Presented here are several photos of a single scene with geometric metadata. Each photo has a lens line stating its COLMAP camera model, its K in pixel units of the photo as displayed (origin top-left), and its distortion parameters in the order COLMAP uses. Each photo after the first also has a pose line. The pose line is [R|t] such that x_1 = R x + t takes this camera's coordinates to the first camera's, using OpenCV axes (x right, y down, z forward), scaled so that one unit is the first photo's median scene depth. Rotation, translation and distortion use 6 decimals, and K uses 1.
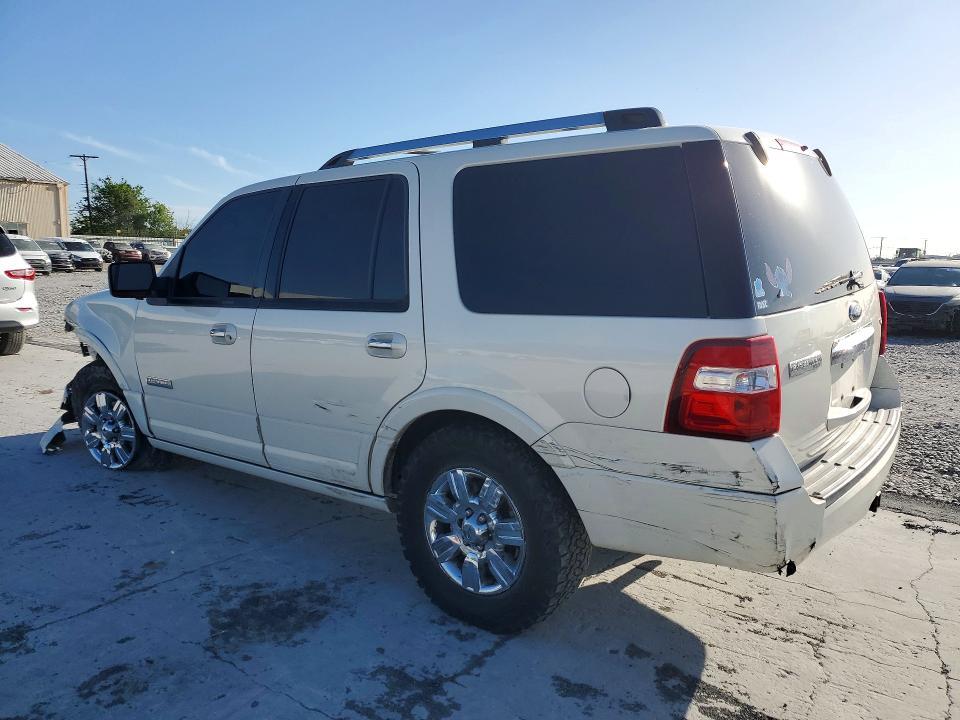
lens RADIAL K [[774.3, 0, 482.8], [0, 774.3, 363.2], [0, 0, 1]] dist [0.014961, 0.017281]
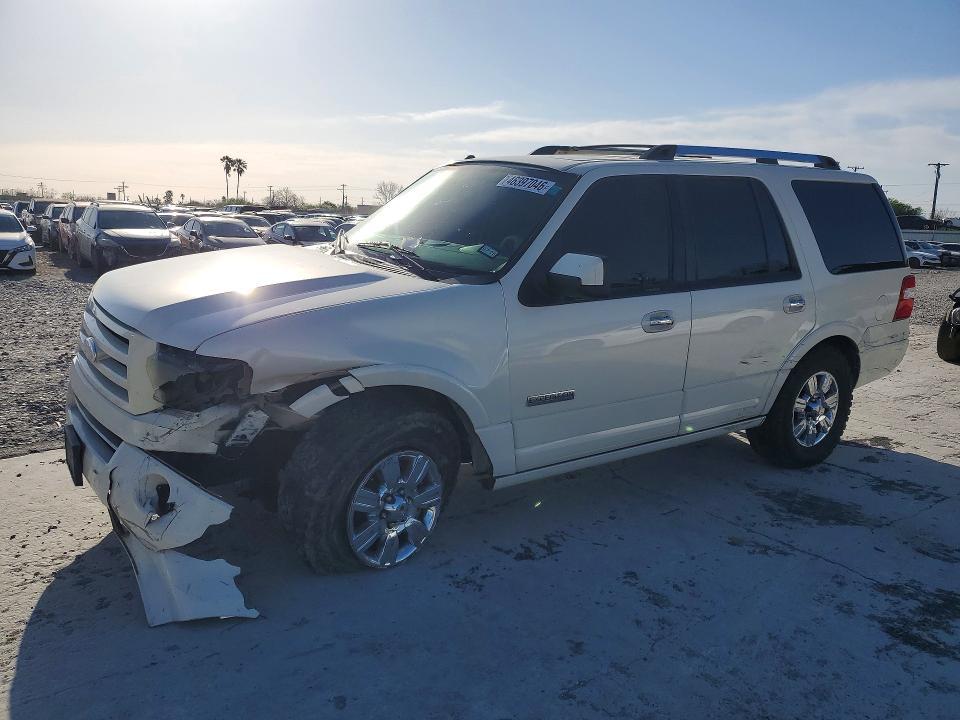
lens RADIAL K [[764.3, 0, 477.0], [0, 764.3, 356.3], [0, 0, 1]] dist [0.003170, -0.002247]
pose [[0.286645, -0.181200, 0.940745, -1.589602], [0.111948, 0.981559, 0.154951, -0.205038], [-0.951474, 0.060898, 0.301644, 1.099533]]
